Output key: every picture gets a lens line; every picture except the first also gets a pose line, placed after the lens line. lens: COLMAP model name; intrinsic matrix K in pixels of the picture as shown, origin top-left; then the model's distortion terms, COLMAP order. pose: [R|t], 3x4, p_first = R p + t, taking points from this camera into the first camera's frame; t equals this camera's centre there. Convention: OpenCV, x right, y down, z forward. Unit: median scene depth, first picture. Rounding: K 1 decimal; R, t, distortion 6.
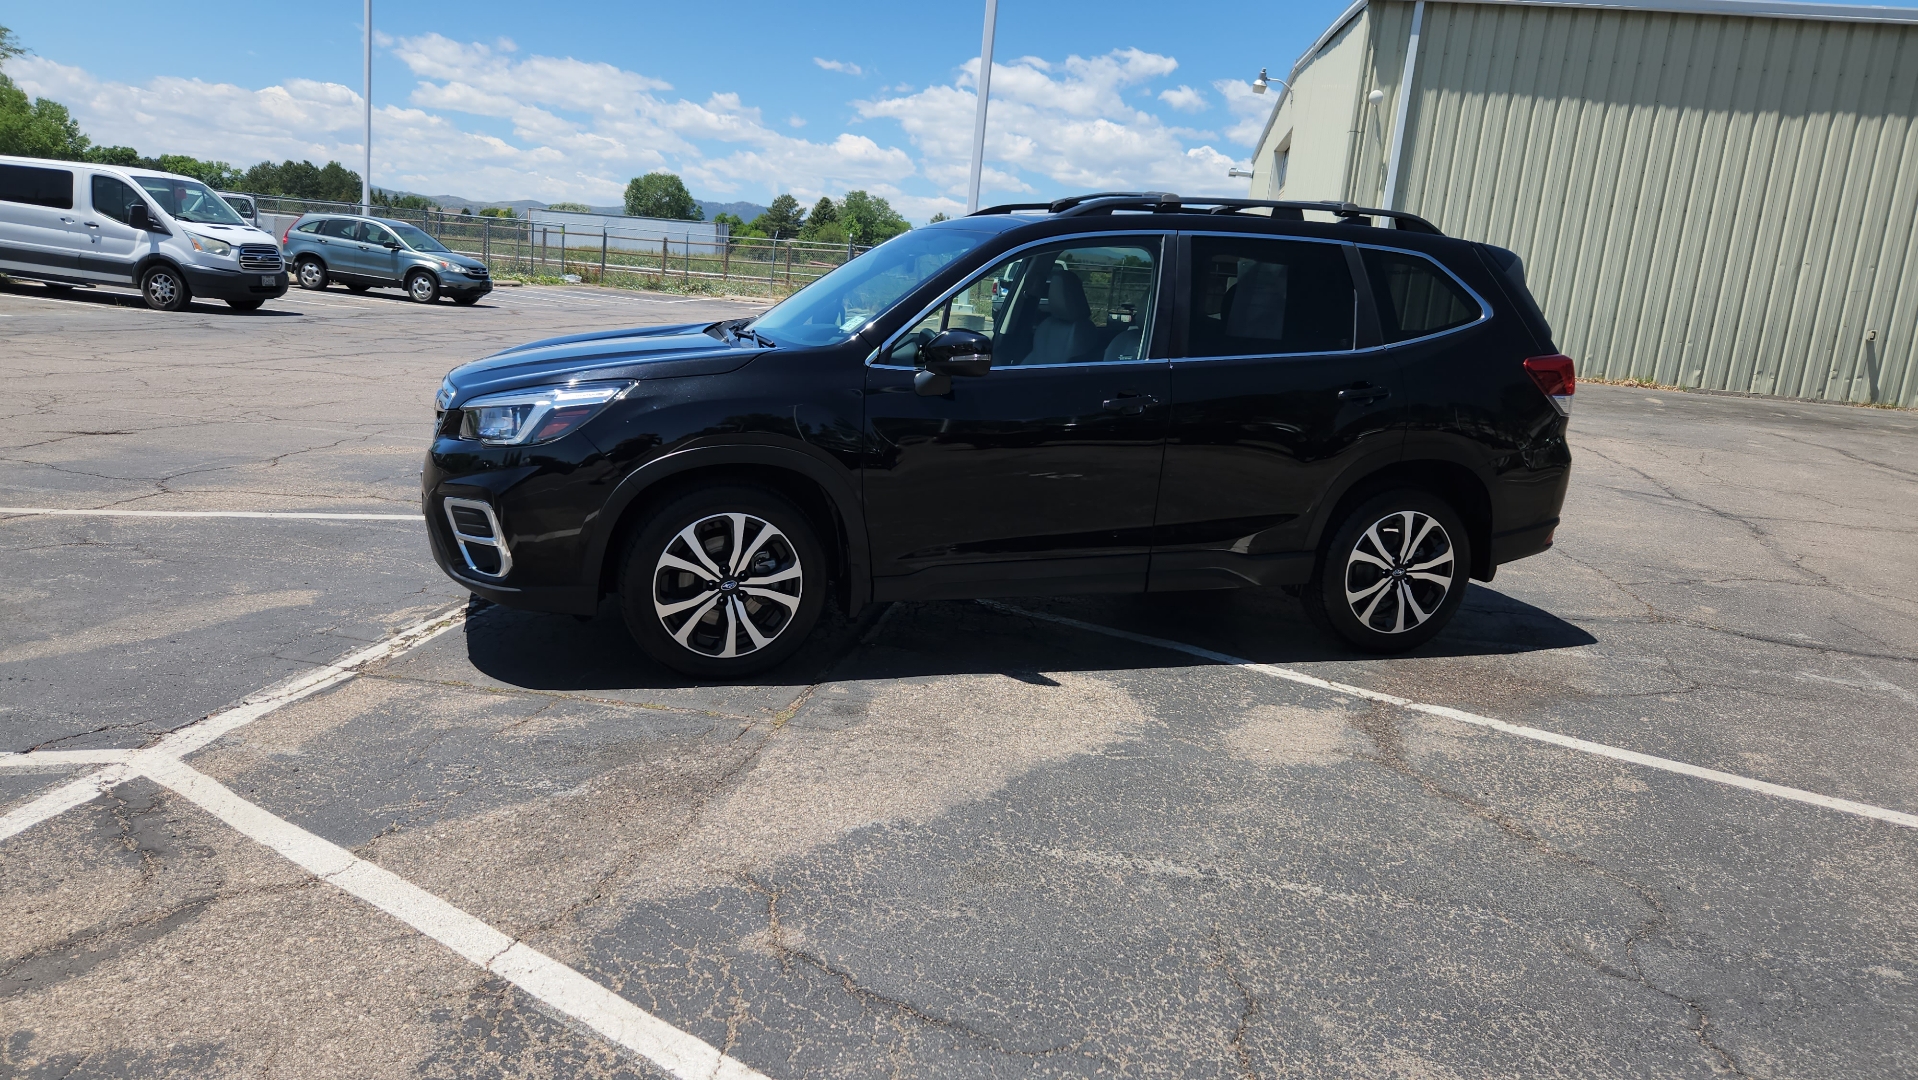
lens RADIAL K [[1288.9, 0, 930.9], [0, 1288.9, 530.8], [0, 0, 1]] dist [0.066251, -0.053382]
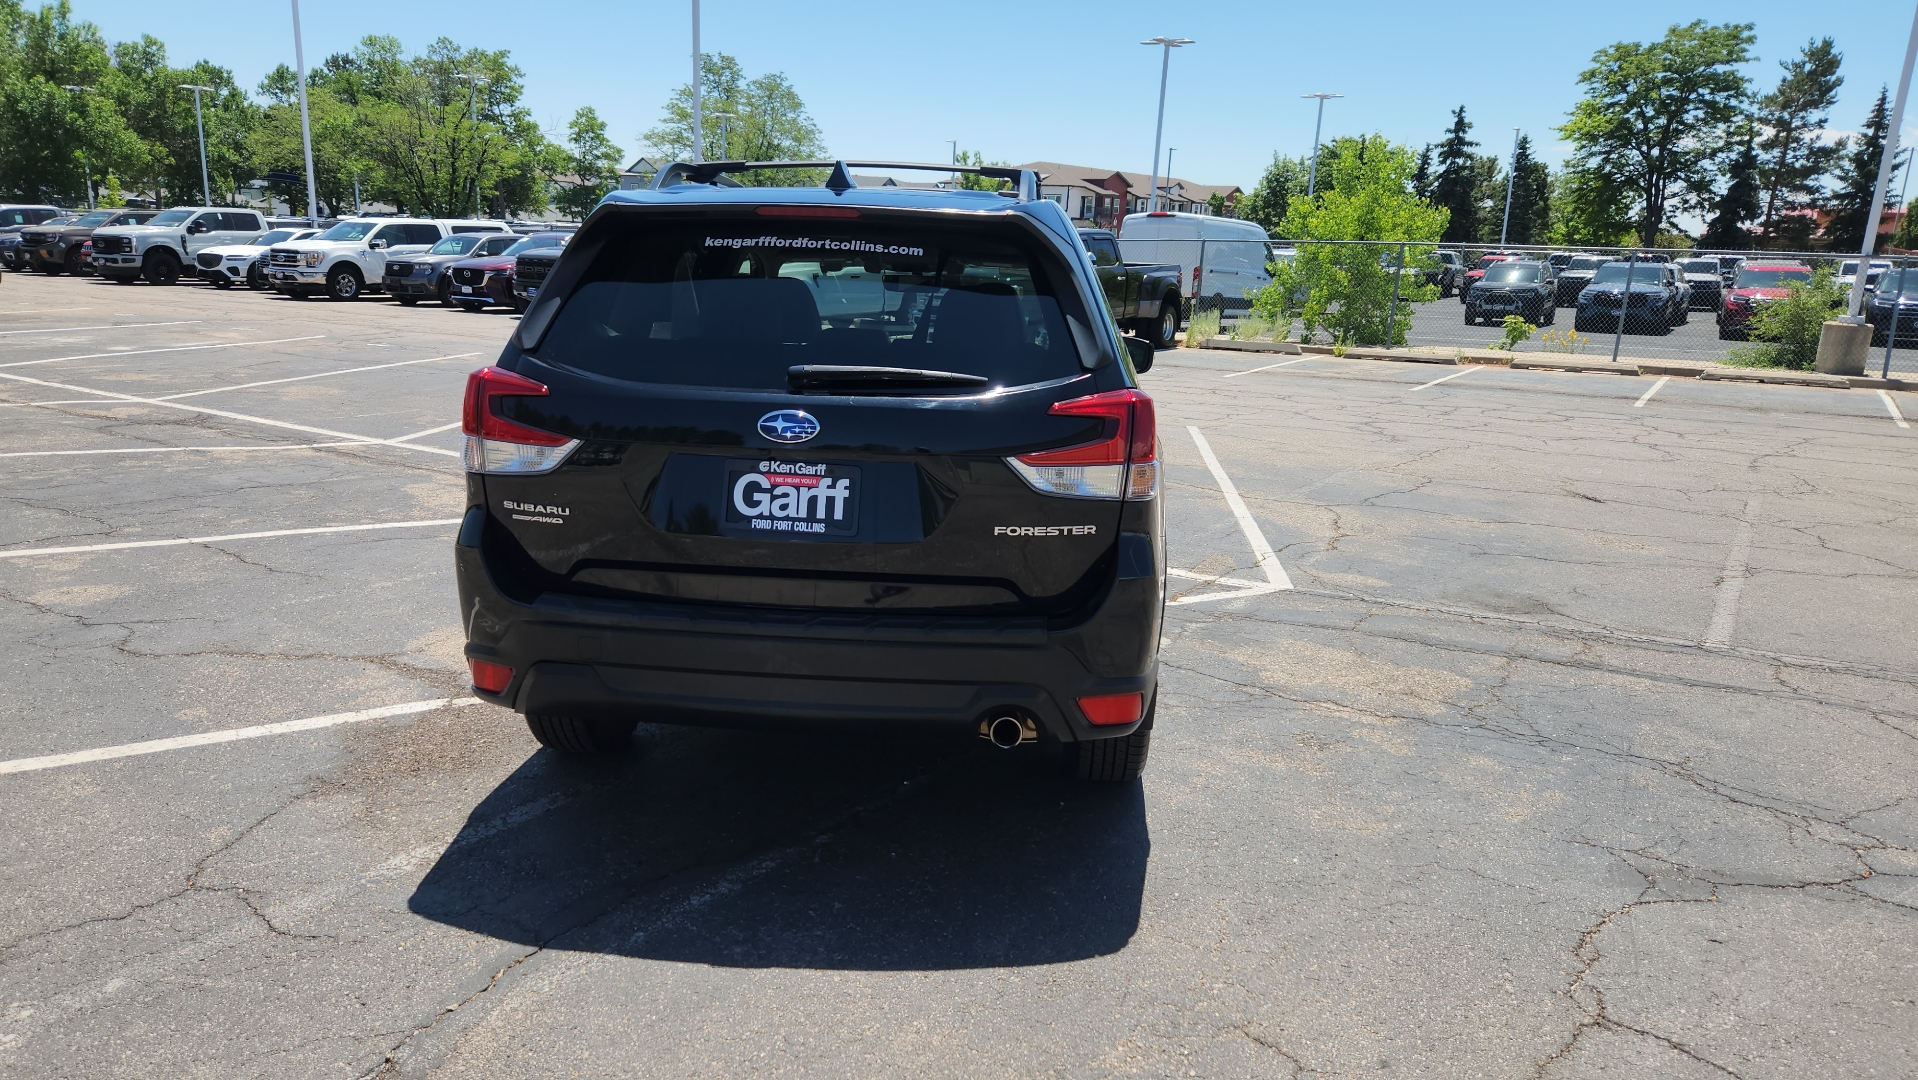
lens RADIAL K [[1288.4, 0, 923.8], [0, 1288.4, 560.2], [0, 0, 1]] dist [0.065260, -0.047344]
pose [[-0.395198, 0.127525, -0.909701, 0.915881], [-0.237718, 0.942384, 0.235378, -0.229425], [0.887304, 0.309273, -0.342113, 1.357751]]
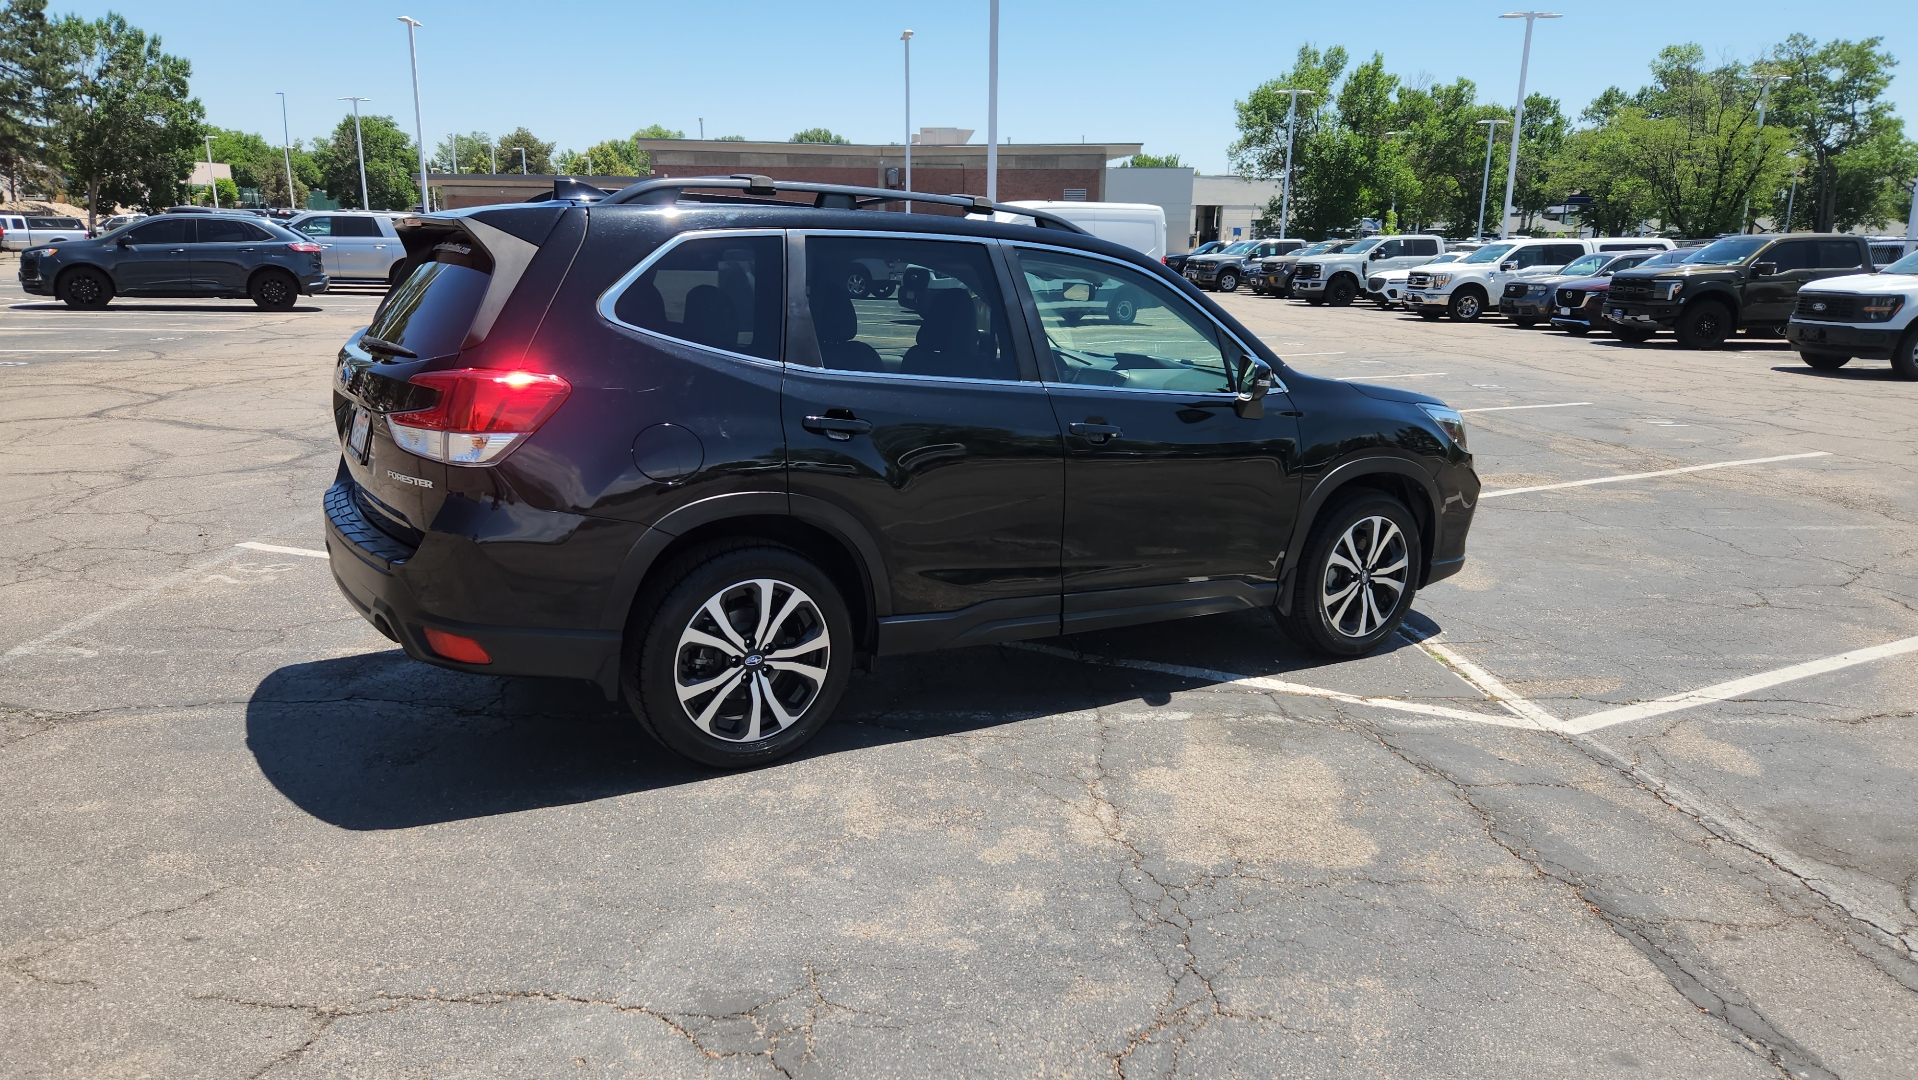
lens RADIAL K [[1288.9, 0, 931.1], [0, 1288.9, 567.5], [0, 0, 1]] dist [0.069337, -0.053732]
pose [[-0.969028, -0.032056, -0.244863, 0.318735], [-0.131935, 0.905373, 0.403600, -0.381865], [0.208754, 0.423405, -0.881561, 1.856060]]
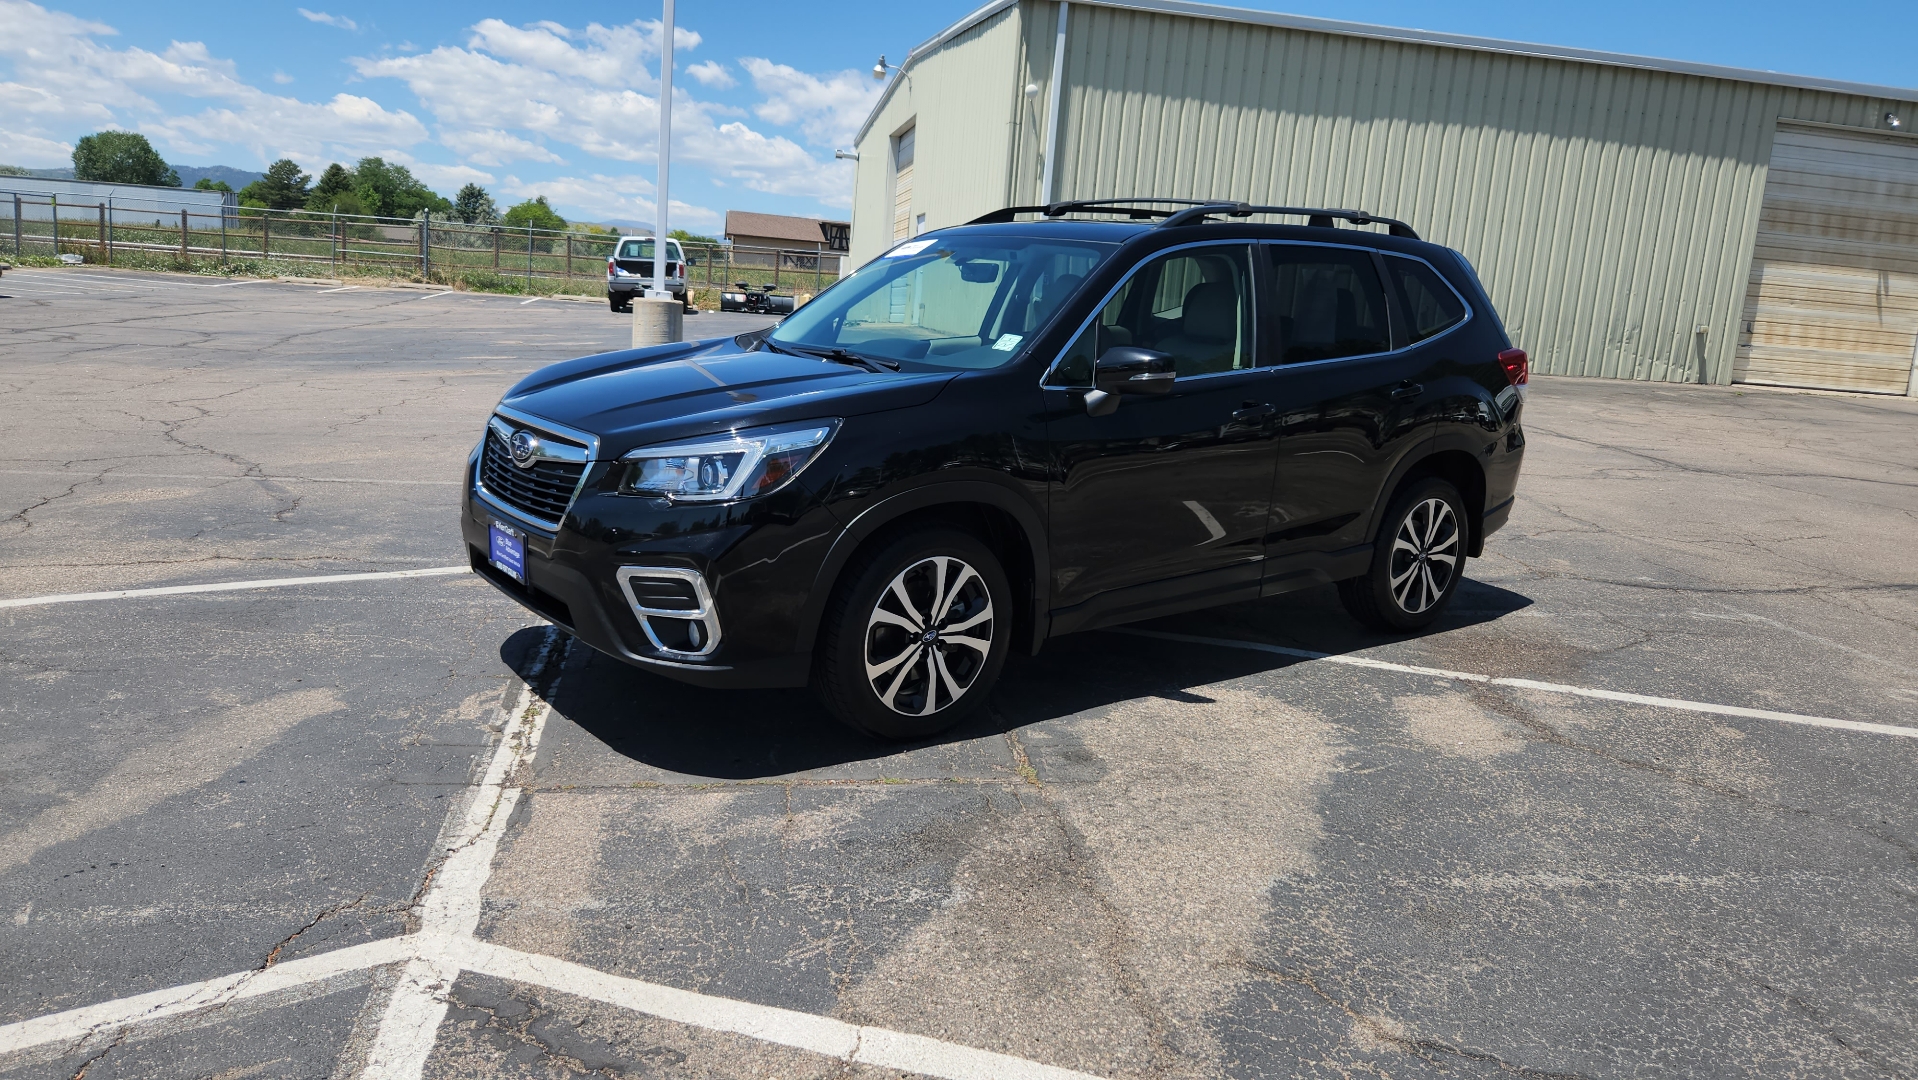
lens RADIAL K [[1288.9, 0, 926.8], [0, 1288.9, 515.3], [0, 0, 1]] dist [0.066251, -0.053382]
pose [[0.942113, -0.071631, 0.327556, -0.354803], [0.069294, 0.997419, 0.018817, -0.047115], [-0.328058, 0.004970, 0.944644, 0.111495]]
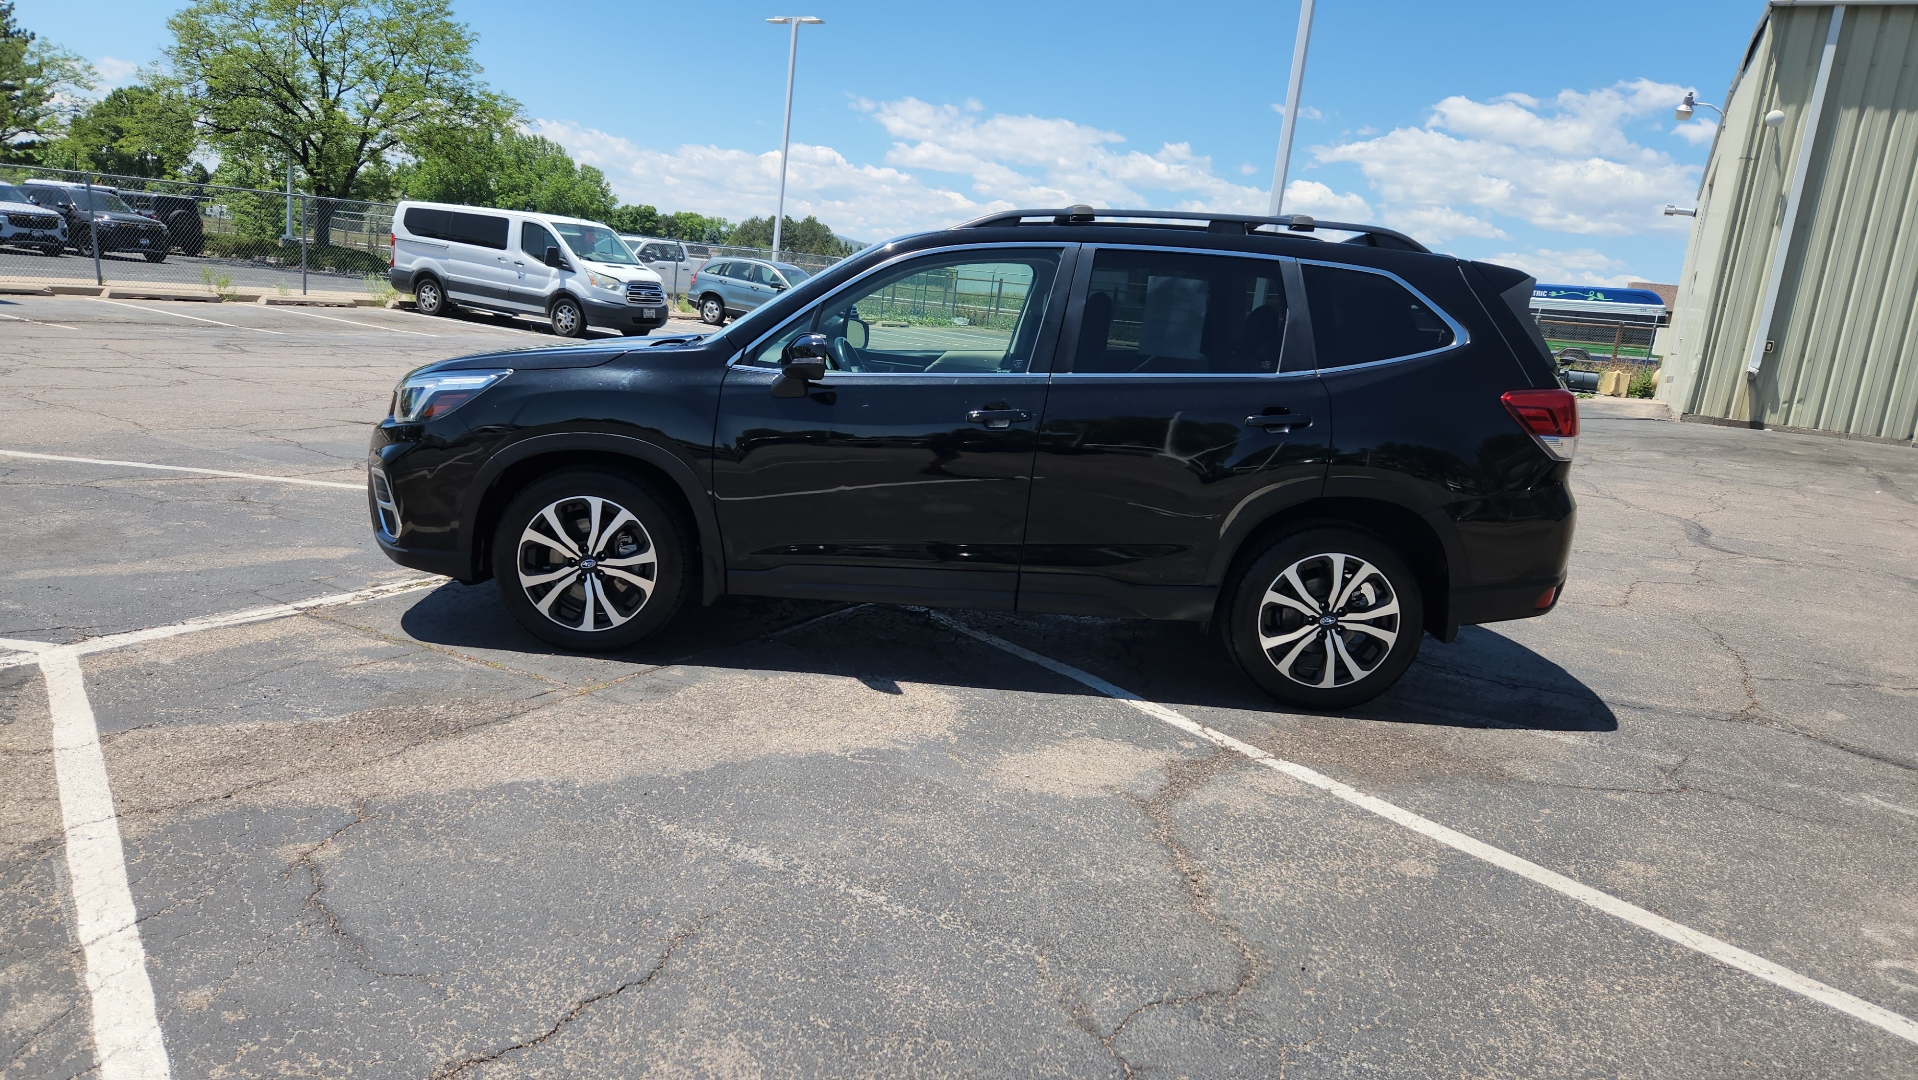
lens RADIAL K [[1288.4, 0, 929.3], [0, 1288.4, 539.5], [0, 0, 1]] dist [0.074220, -0.060290]
pose [[0.945466, 0.073459, -0.317329, 0.358454], [-0.082791, 0.996438, -0.016006, 0.012410], [0.315023, 0.041405, 0.948180, 0.049529]]
